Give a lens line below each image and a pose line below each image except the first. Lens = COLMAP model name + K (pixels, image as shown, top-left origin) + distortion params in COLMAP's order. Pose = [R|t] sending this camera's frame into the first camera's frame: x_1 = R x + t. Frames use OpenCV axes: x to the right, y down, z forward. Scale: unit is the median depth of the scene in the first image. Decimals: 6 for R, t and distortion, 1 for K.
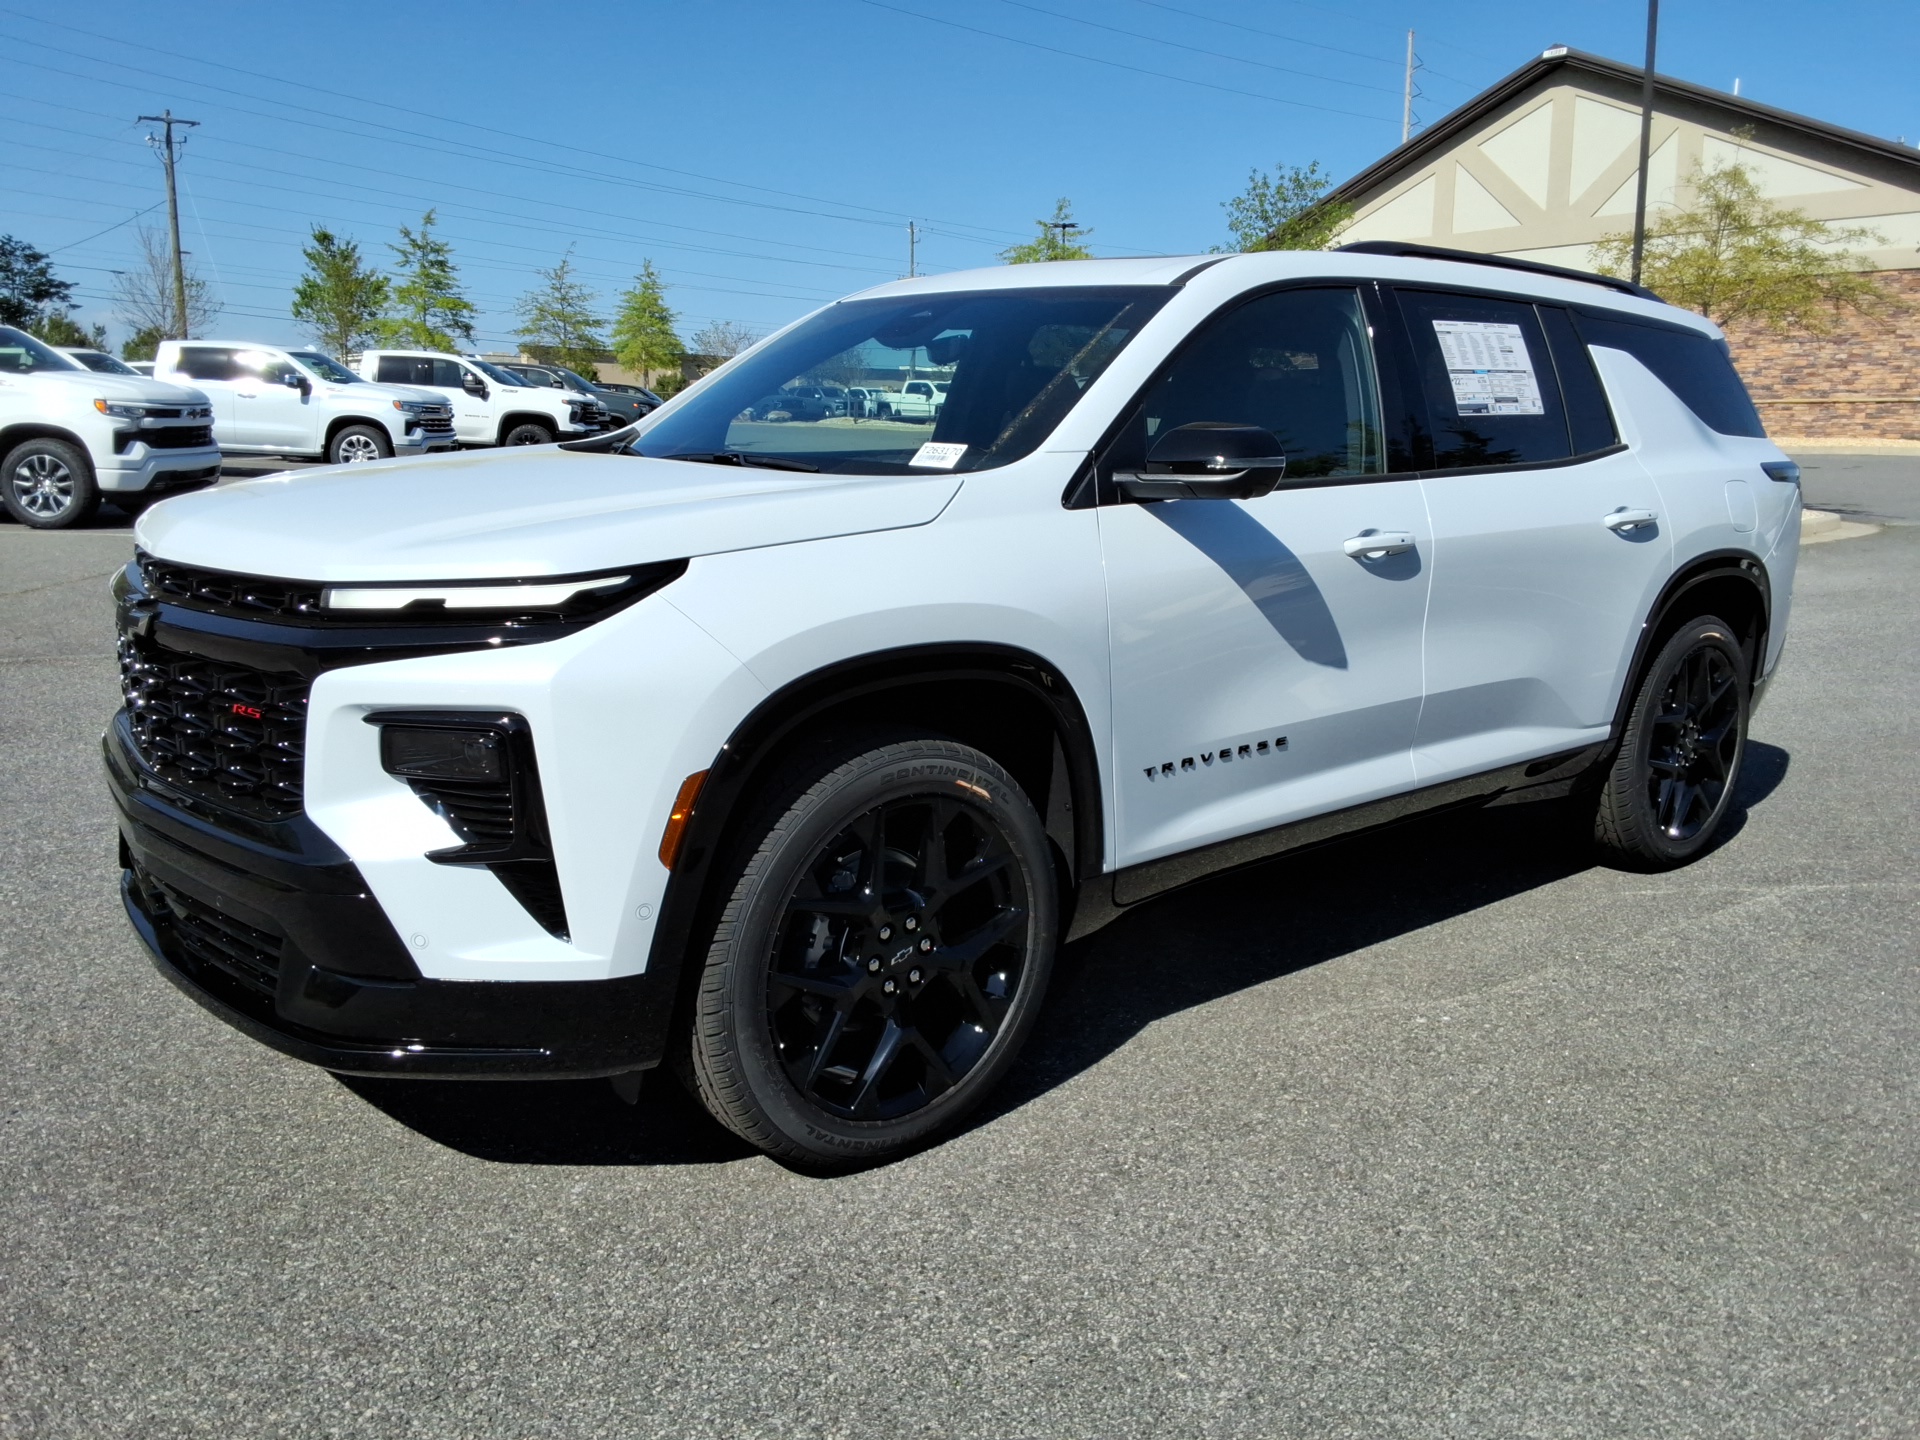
lens RADIAL K [[1551.2, 0, 968.0], [0, 1551.2, 688.8], [0, 0, 1]] dist [0.126421, -0.200925]
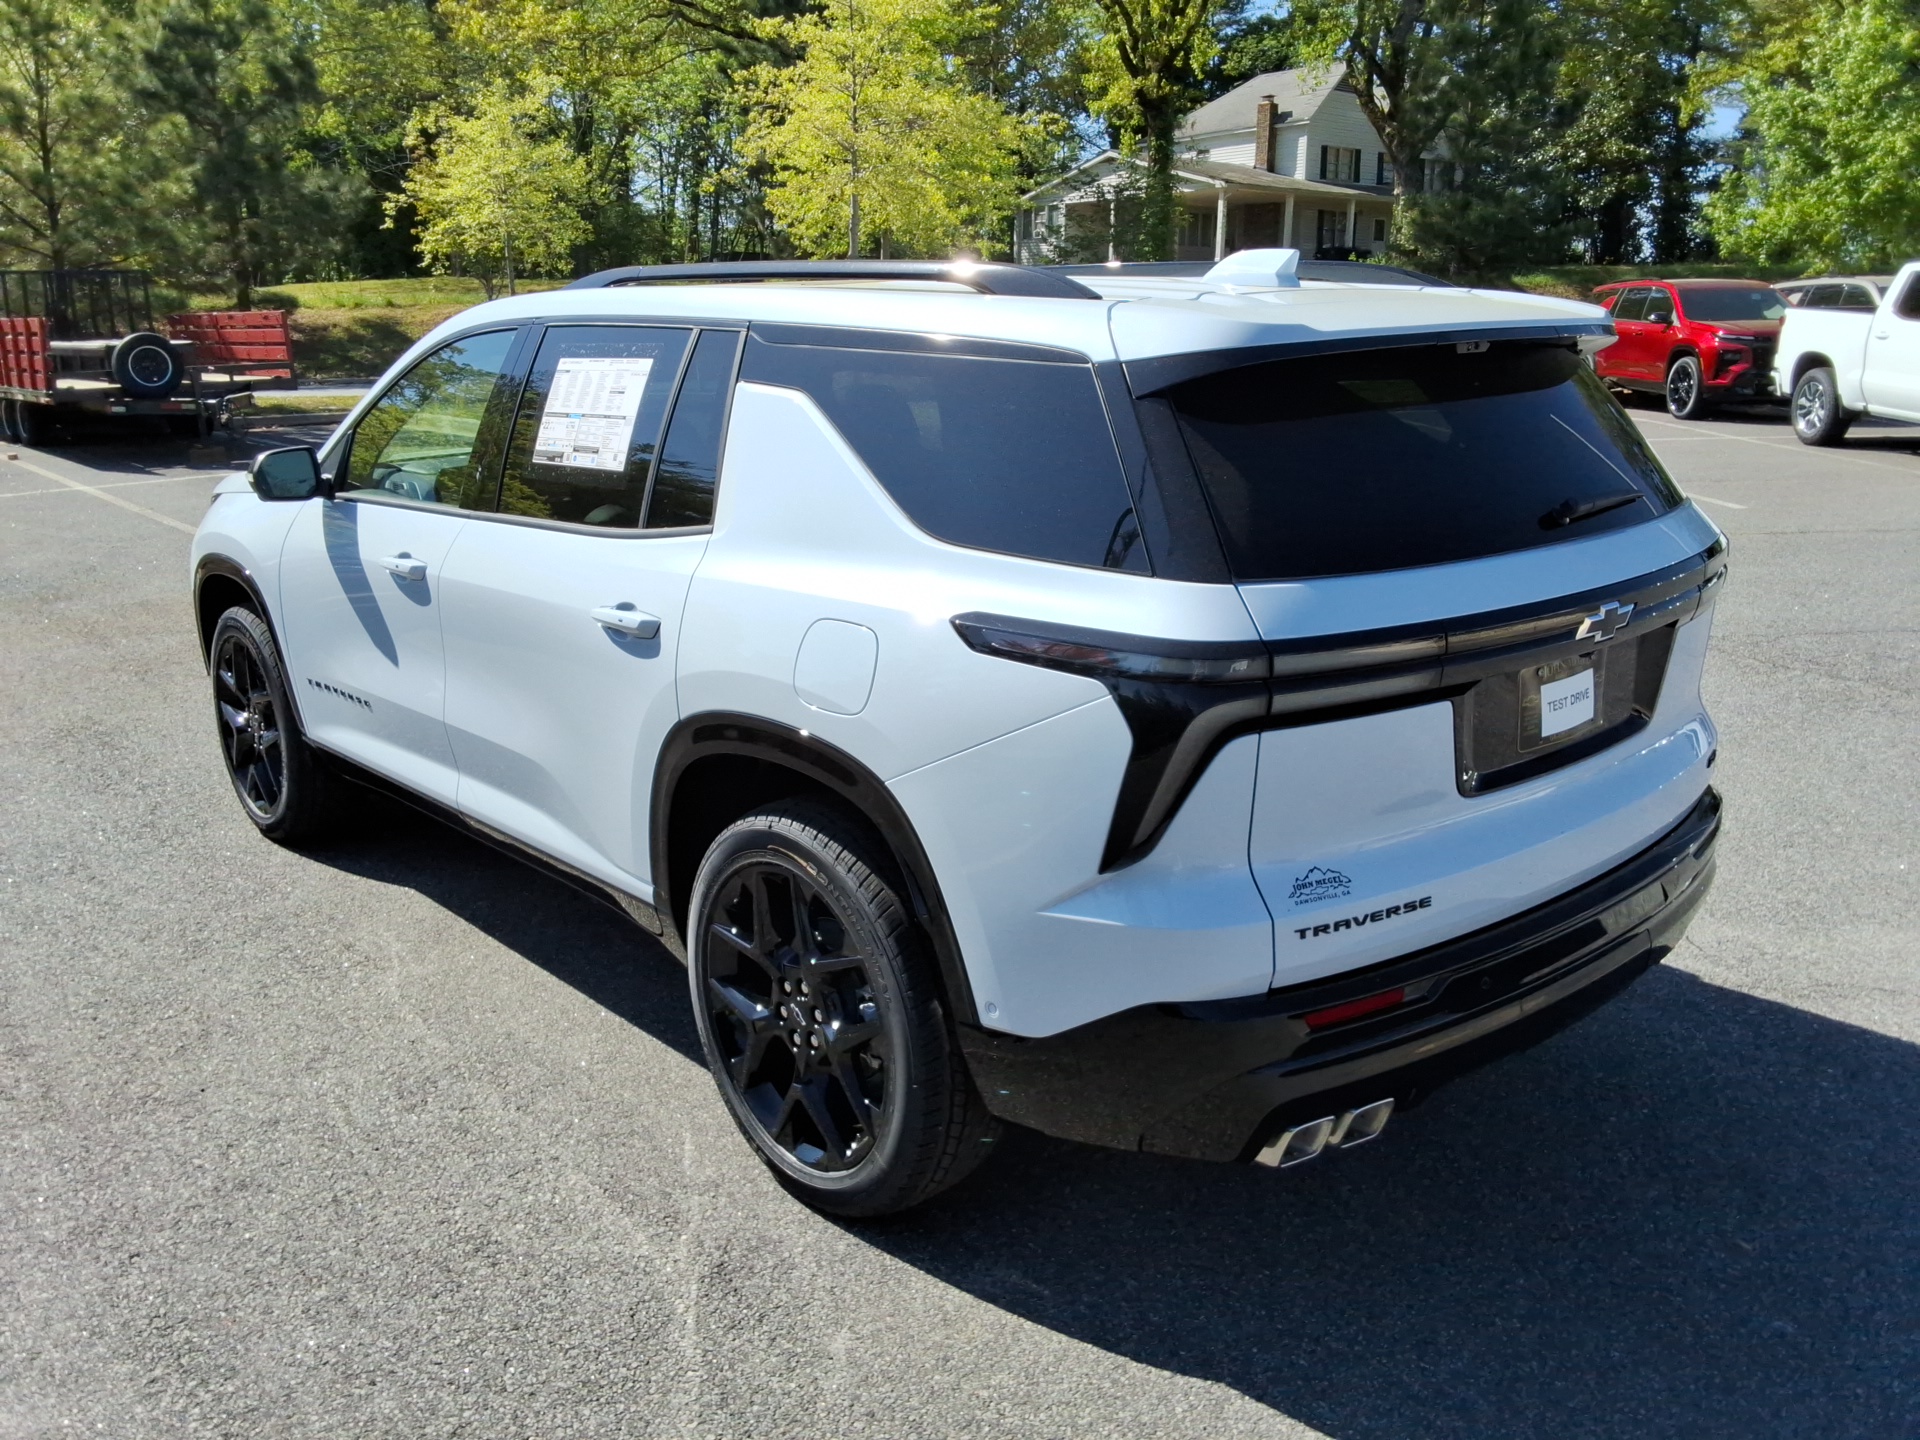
lens RADIAL K [[1556.0, 0, 971.2], [0, 1556.0, 707.1], [0, 0, 1]] dist [0.078920, -0.136312]
pose [[0.016141, 0.222726, -0.974748, 1.574720], [-0.159166, 0.963016, 0.217409, -0.347343], [0.987120, 0.151638, 0.050995, 1.539690]]
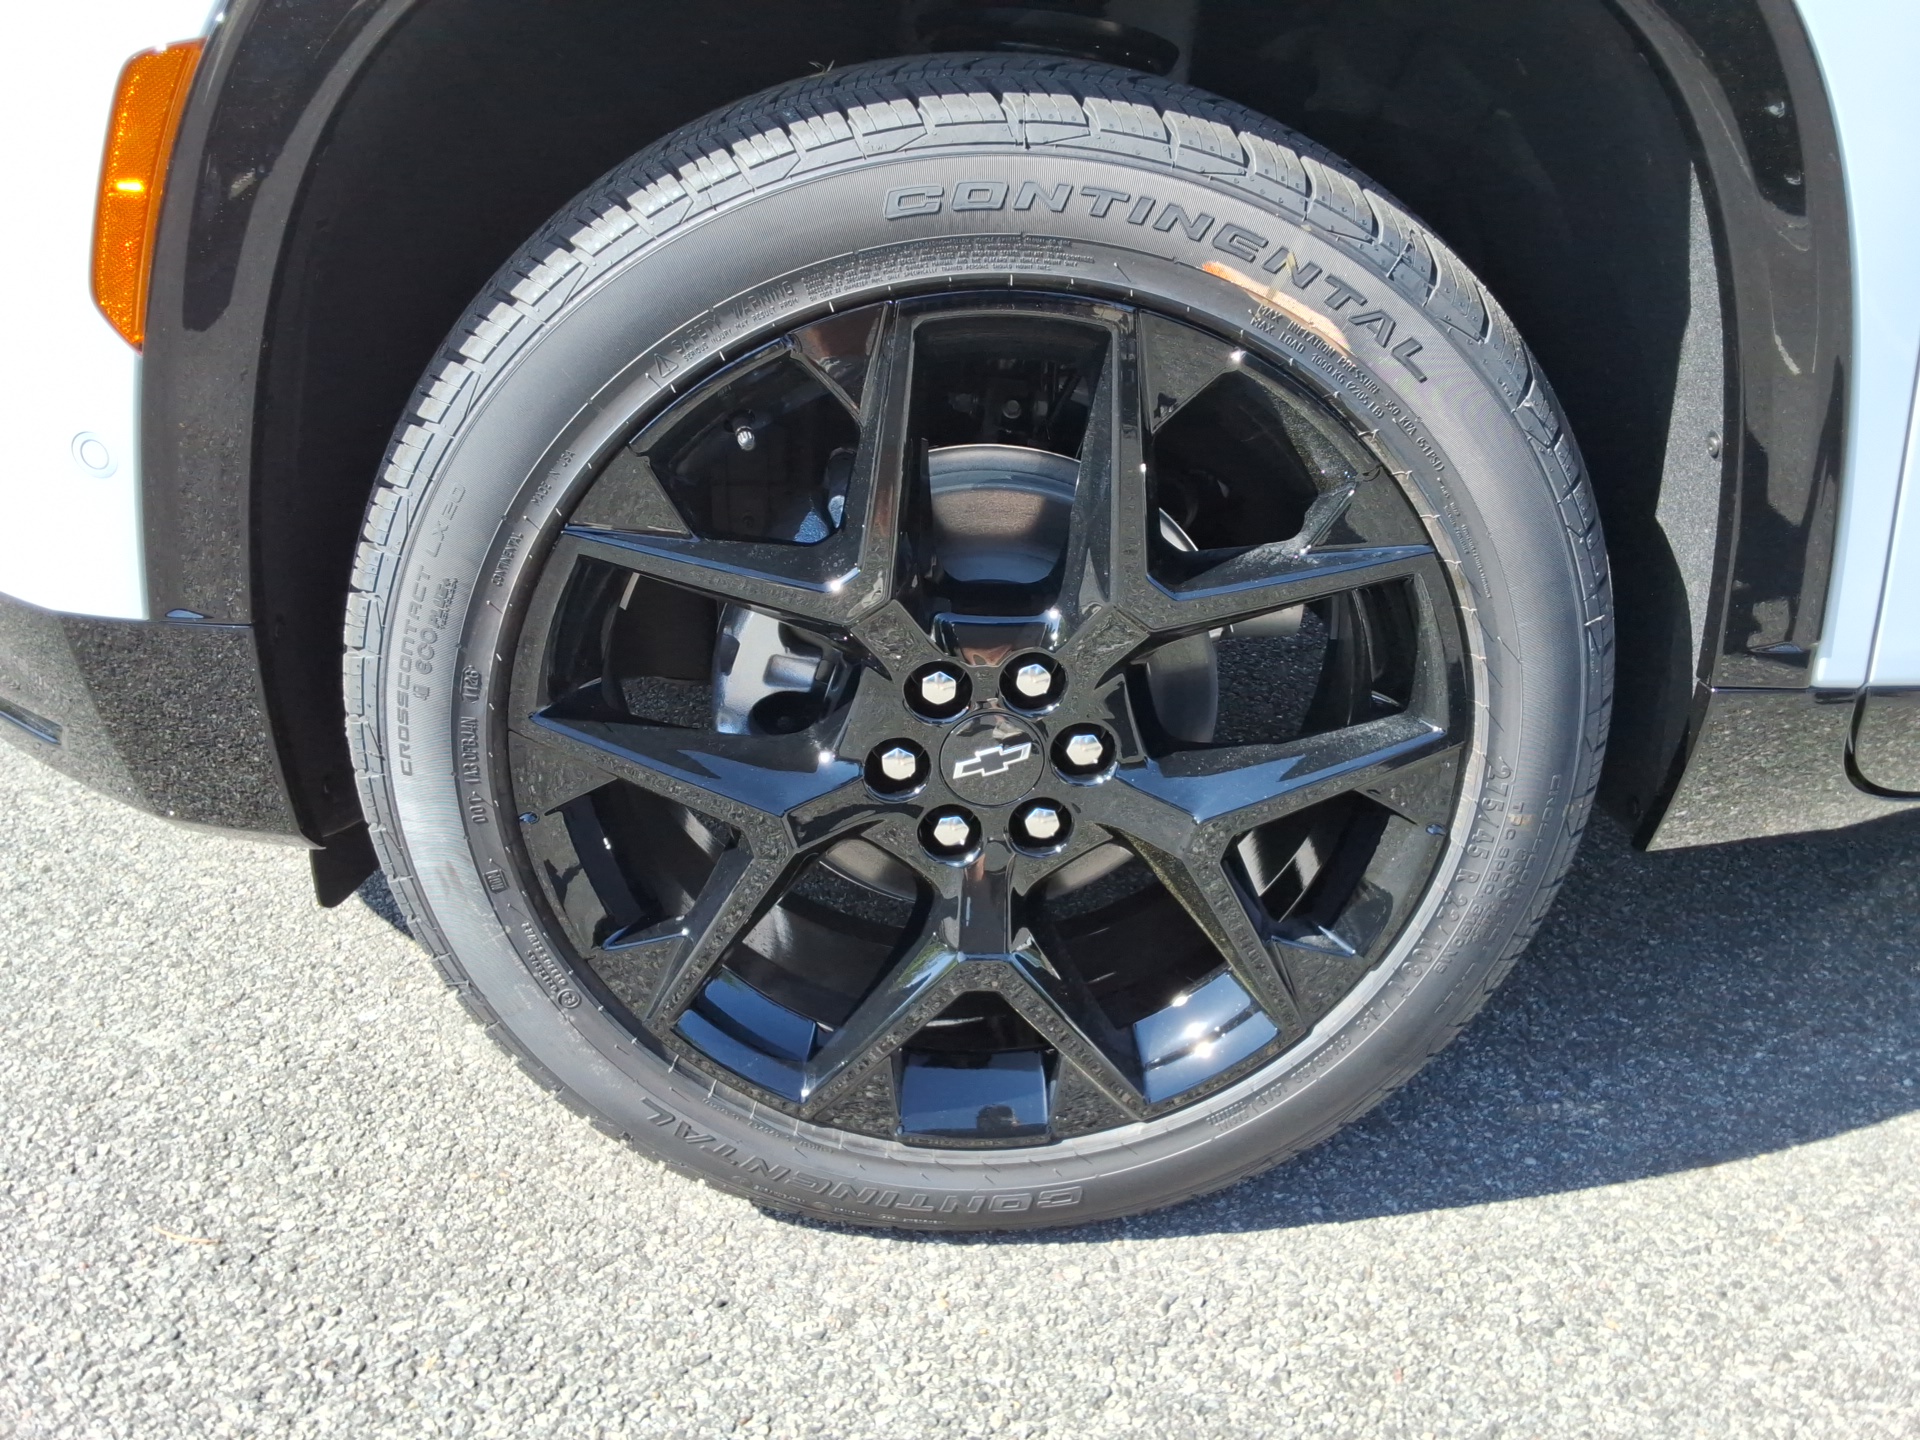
lens RADIAL K [[1556.0, 0, 971.2], [0, 1556.0, 707.1], [0, 0, 1]] dist [0.078920, -0.136312]
pose [[0.783751, 0.261863, -0.563172, 0.132441], [-0.124060, 0.954502, 0.271173, 0.057726], [0.608559, -0.142665, 0.780579, 0.642645]]
